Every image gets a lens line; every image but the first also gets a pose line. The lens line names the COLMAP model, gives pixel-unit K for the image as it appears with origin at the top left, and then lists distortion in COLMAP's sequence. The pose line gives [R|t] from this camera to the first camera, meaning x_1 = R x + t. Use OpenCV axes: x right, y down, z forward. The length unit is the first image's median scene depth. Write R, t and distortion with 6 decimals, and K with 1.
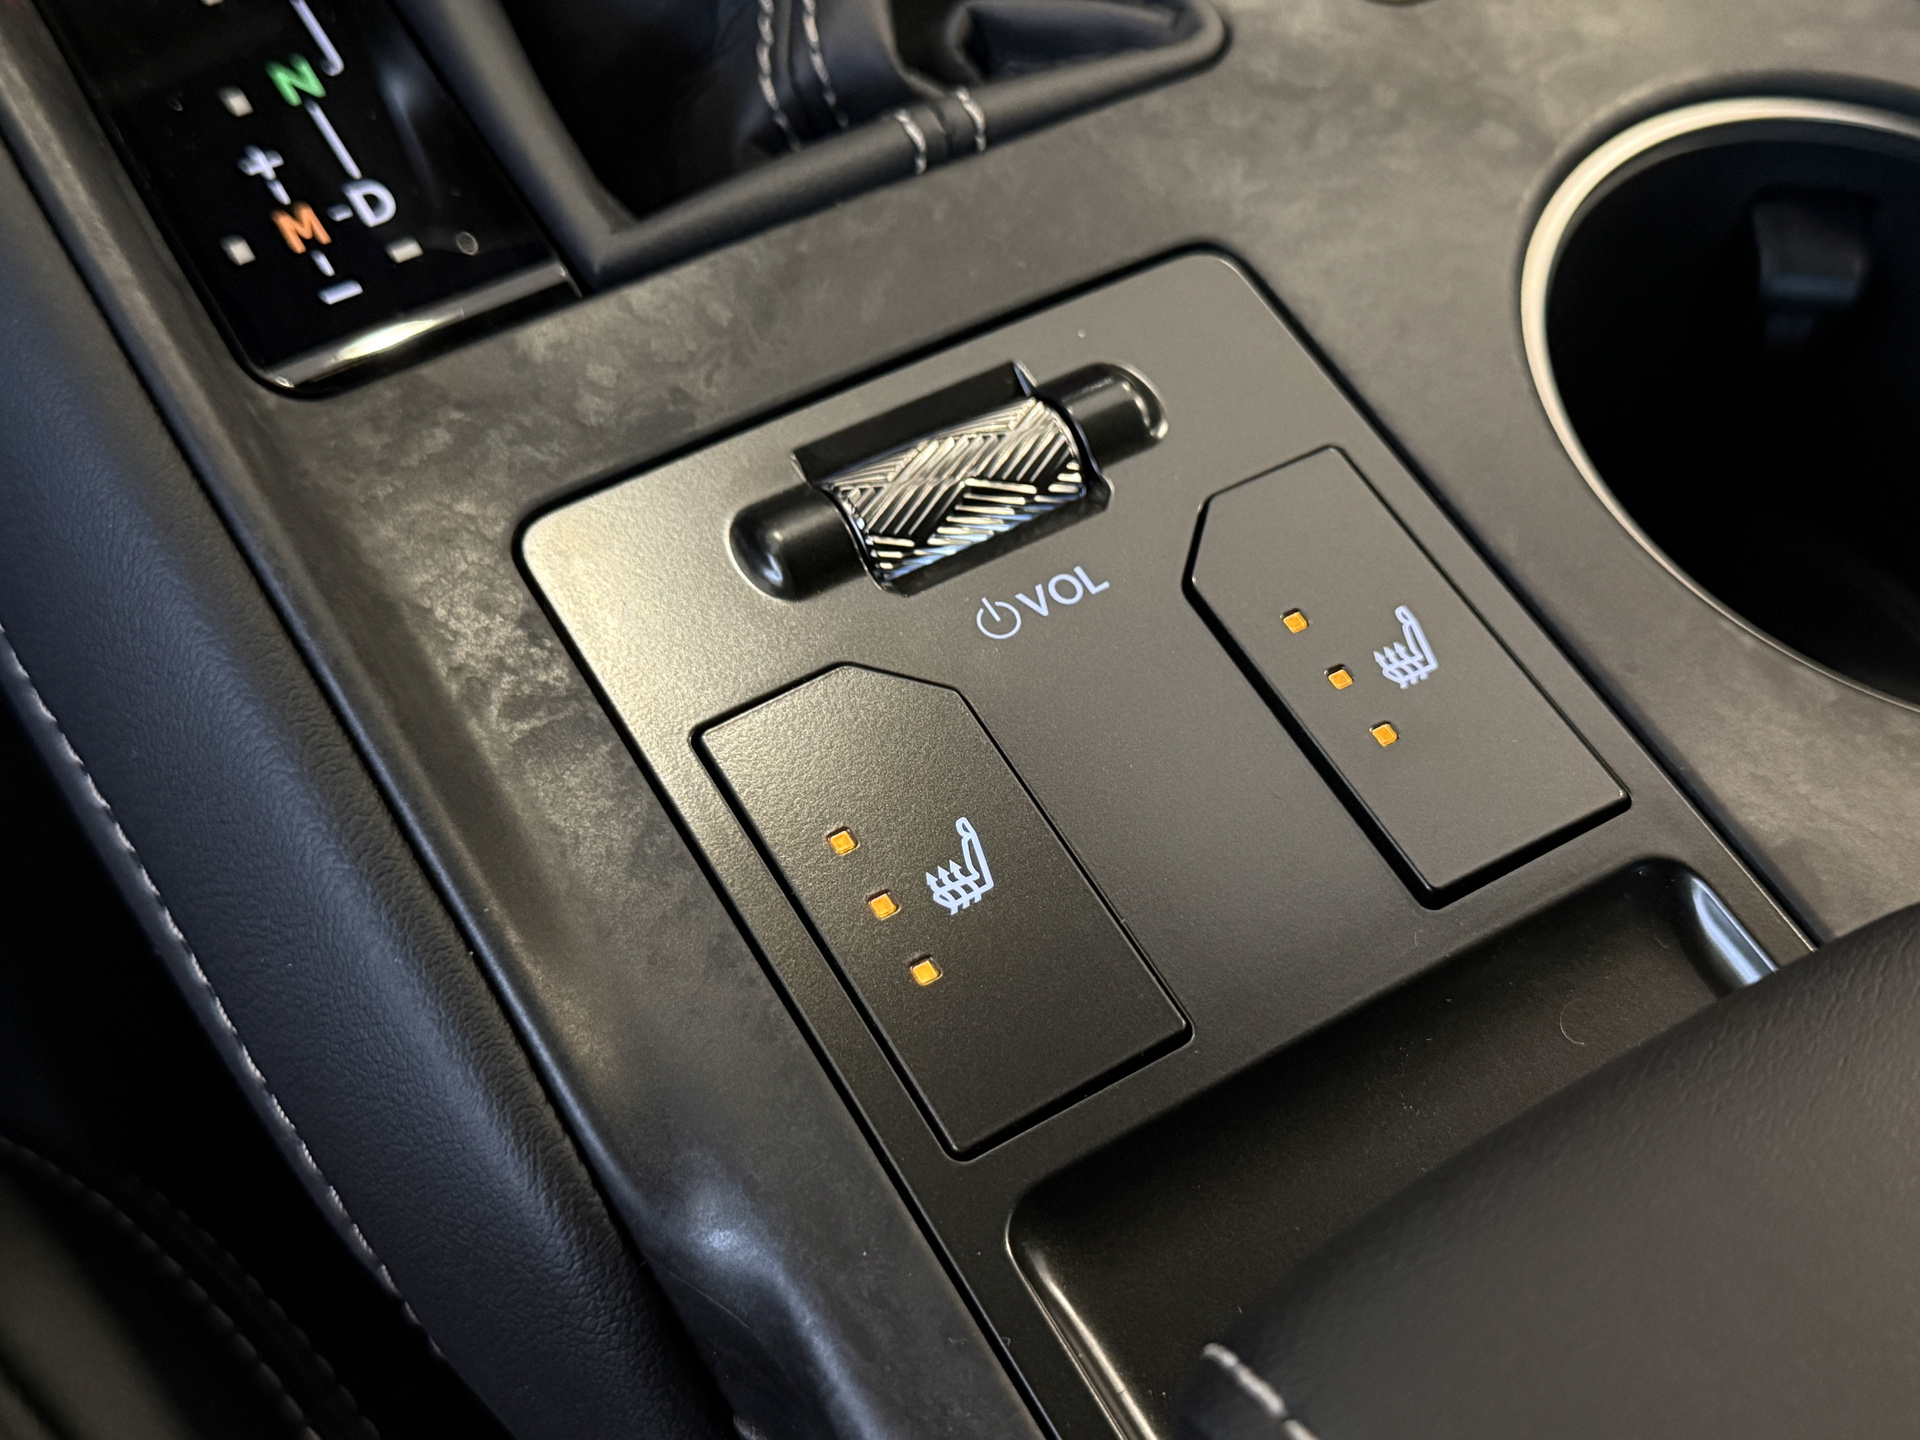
lens RADIAL K [[2396.5, 0, 960.0], [0, 2396.5, 720.0], [0, 0, 1]] dist [0.218774, -0.593365]
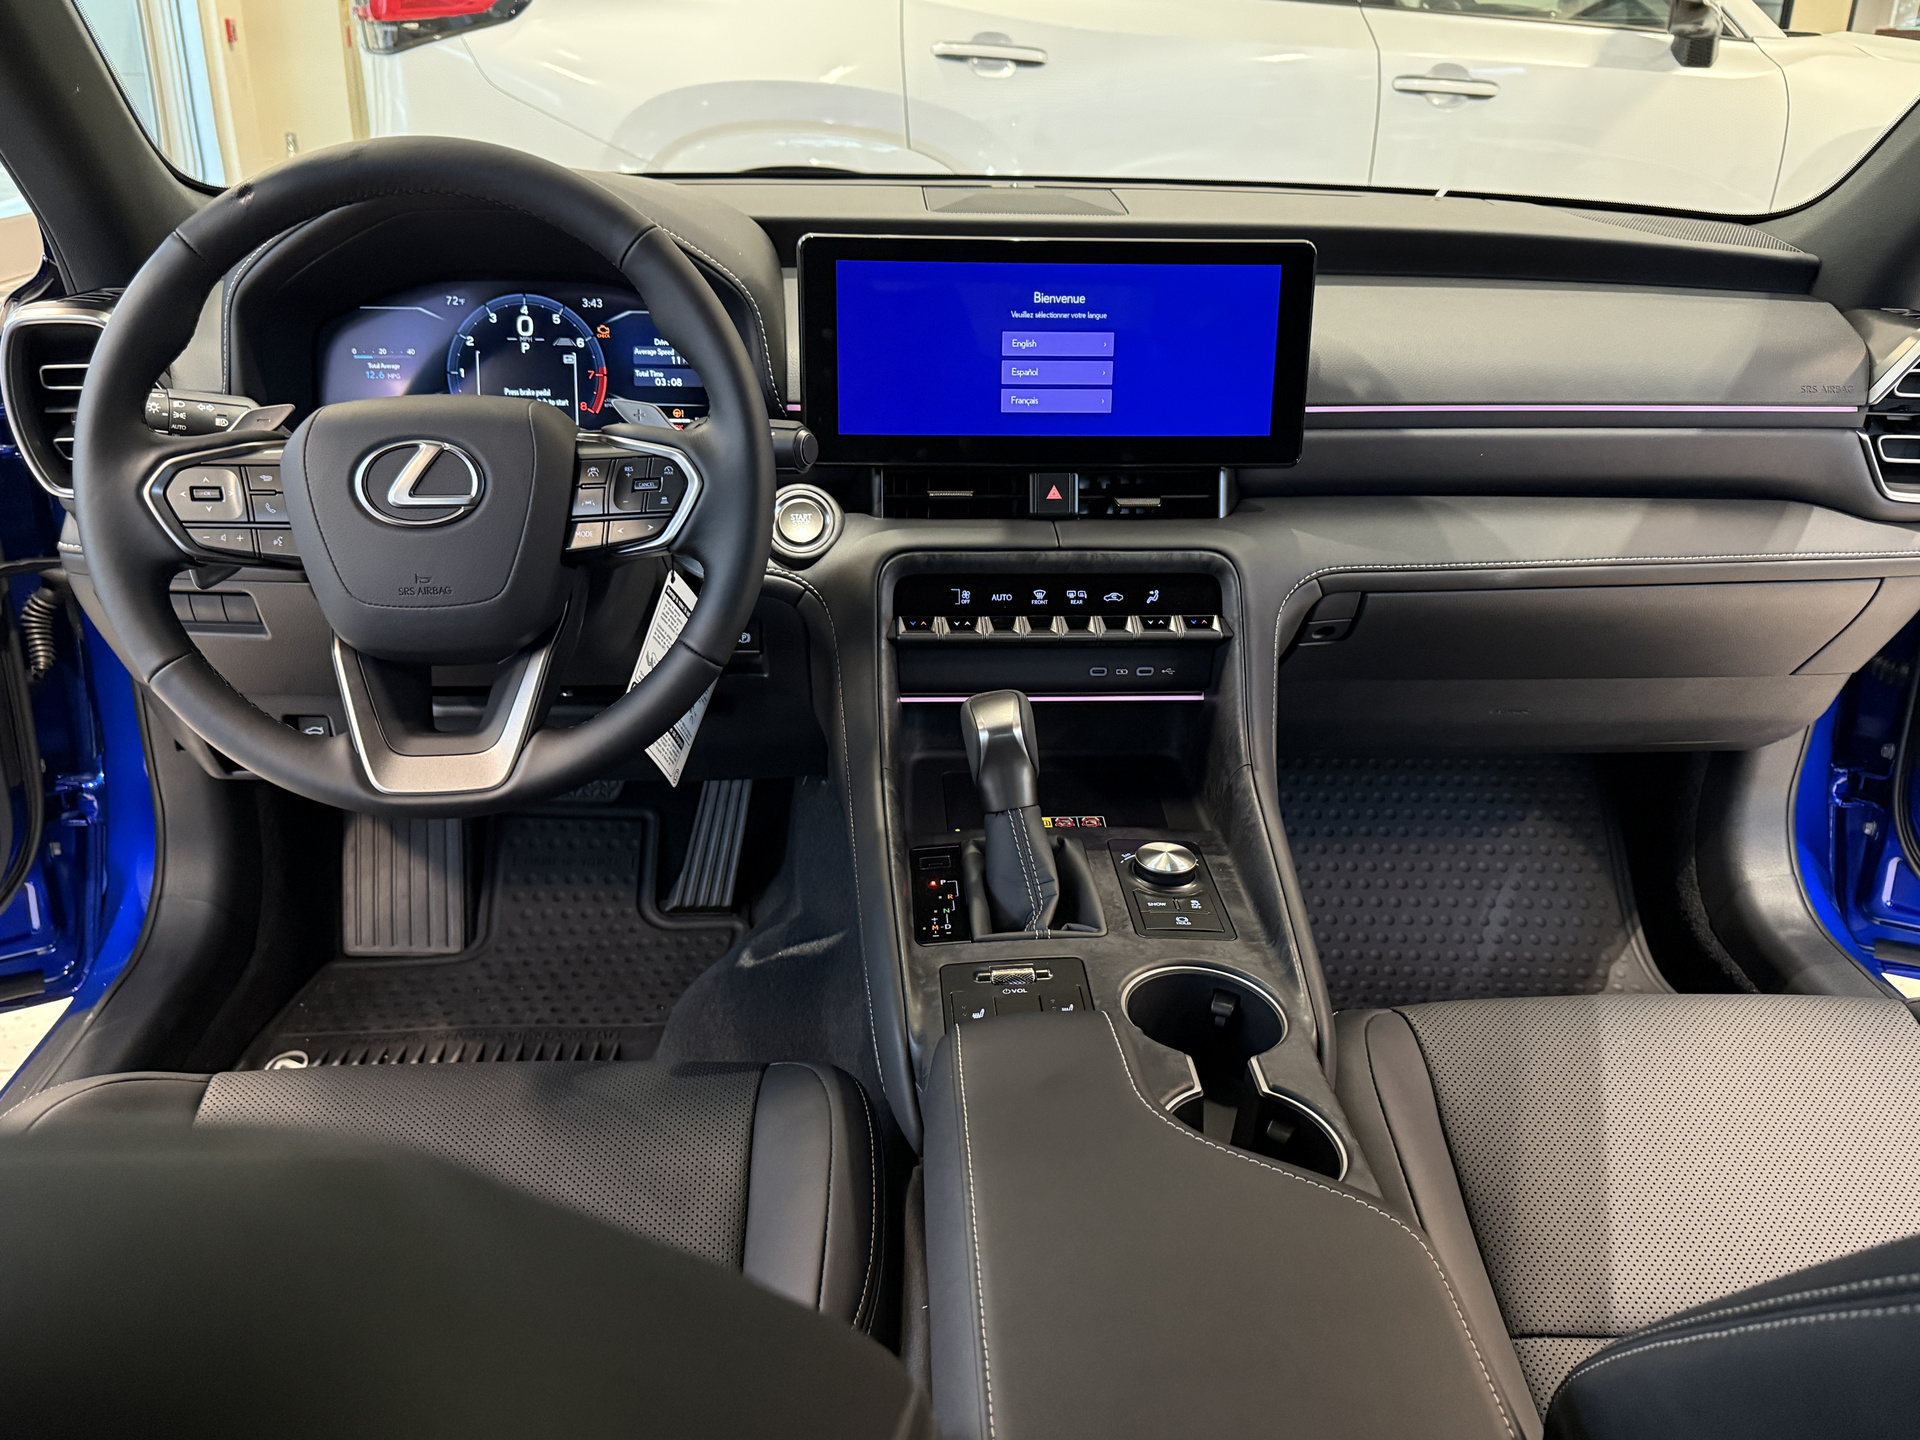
lens RADIAL K [[1588.1, 0, 972.7], [0, 1588.1, 726.8], [0, 0, 1]] dist [0.140034, -0.267121]
pose [[0.884217, 0.087321, -0.458842, 1.533779], [-0.333709, 0.805443, -0.489796, 1.262039], [0.326801, 0.586205, 0.741326, -2.123807]]
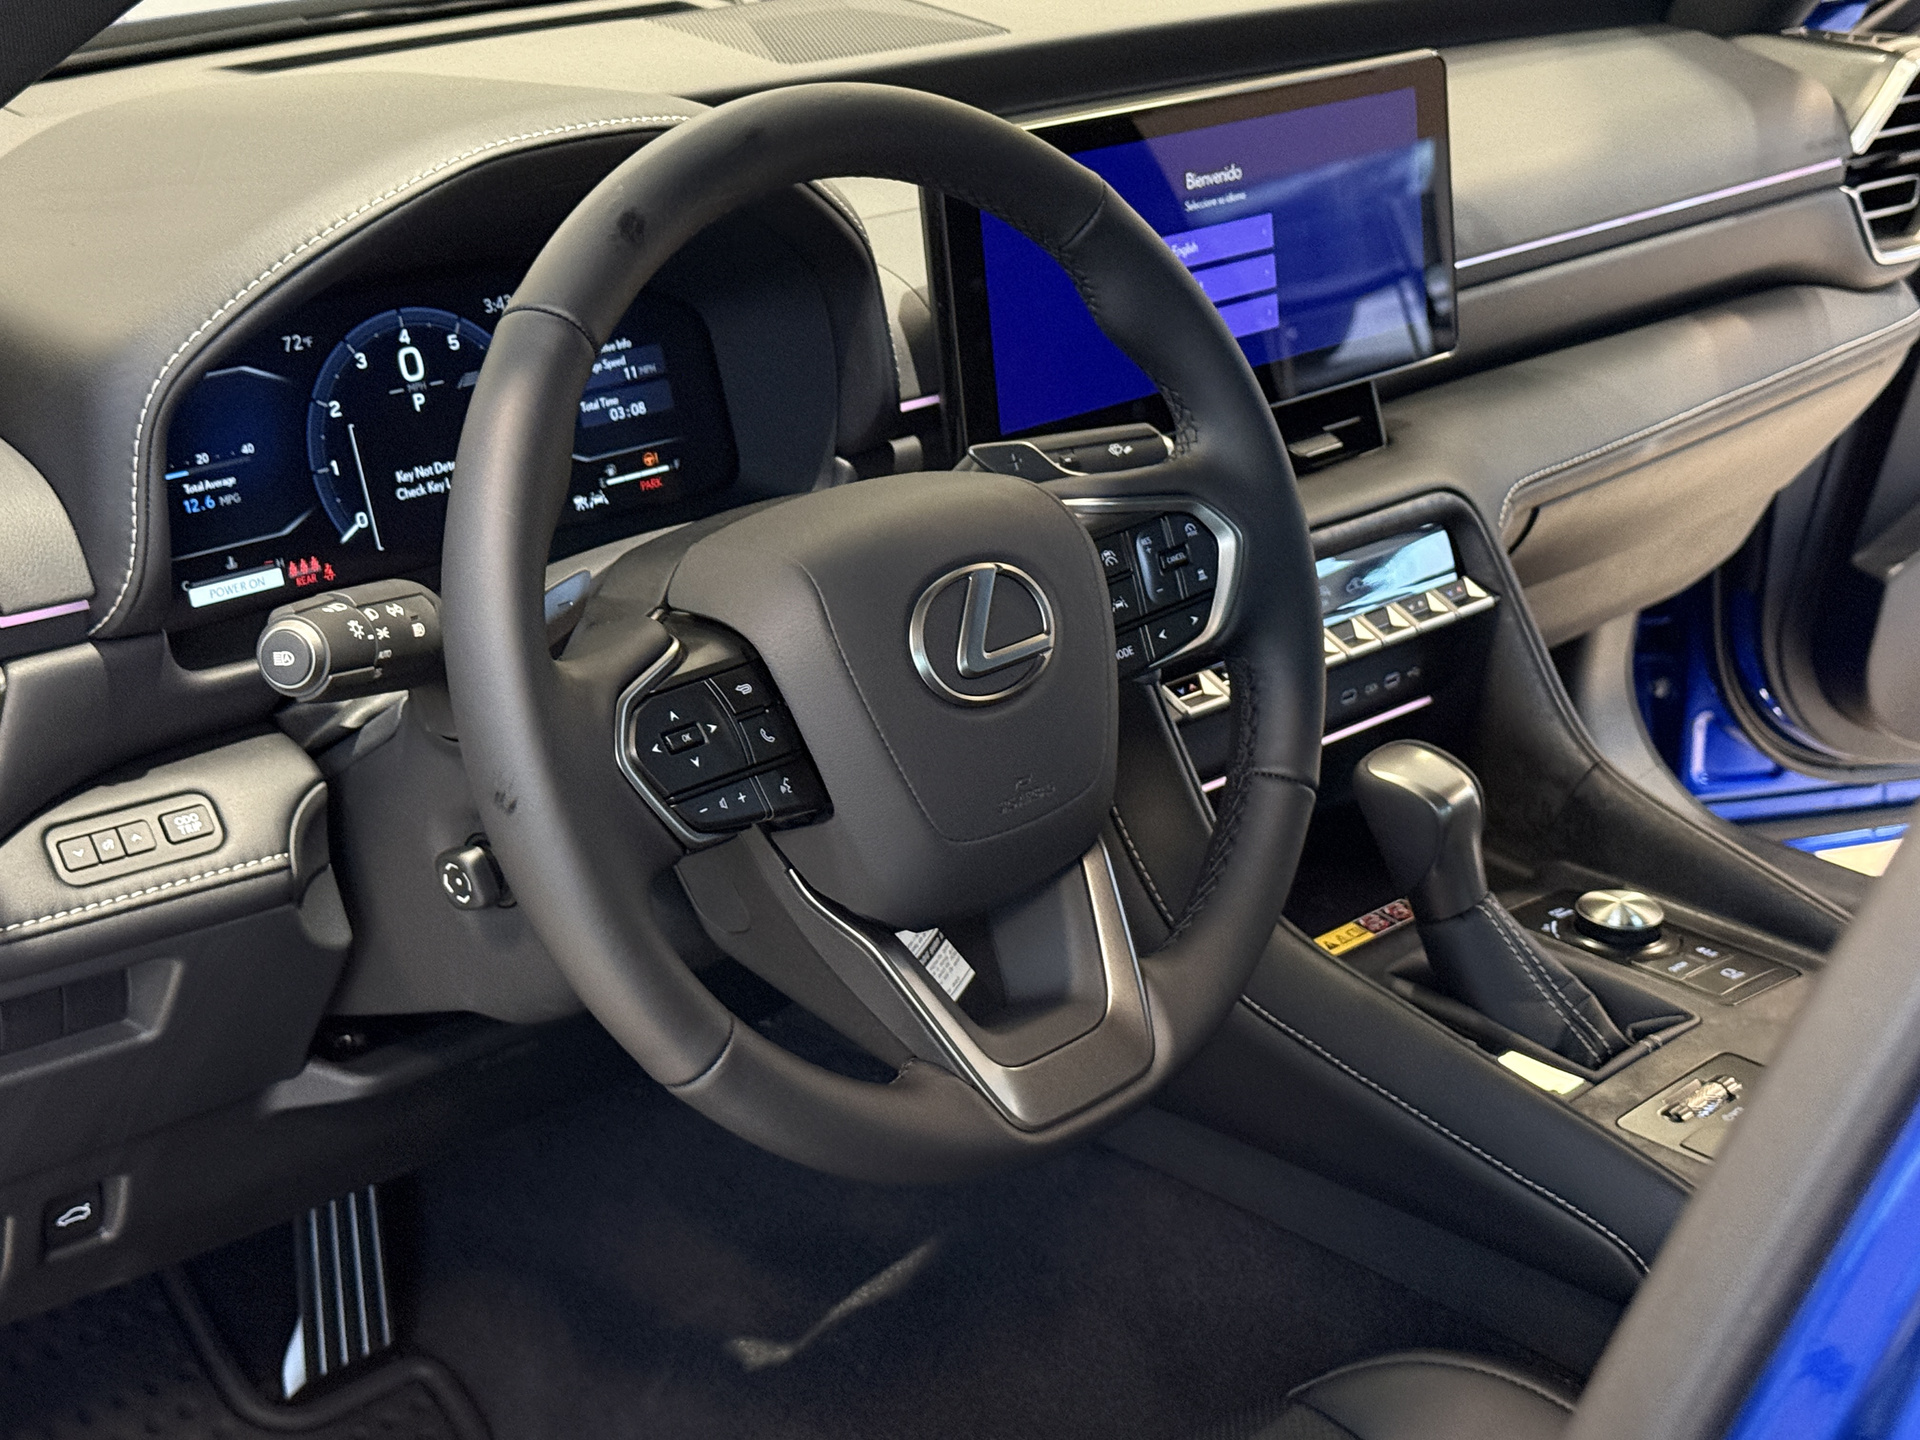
lens RADIAL K [[3087.5, 0, 960.0], [0, 3087.5, 720.0], [0, 0, 1]] dist [0.165537, -0.170365]
pose [[0.967633, -0.188205, 0.168123, -1.935063], [0.250063, 0.804787, -0.538318, 1.876573], [-0.033989, 0.562936, 0.825802, -3.636297]]
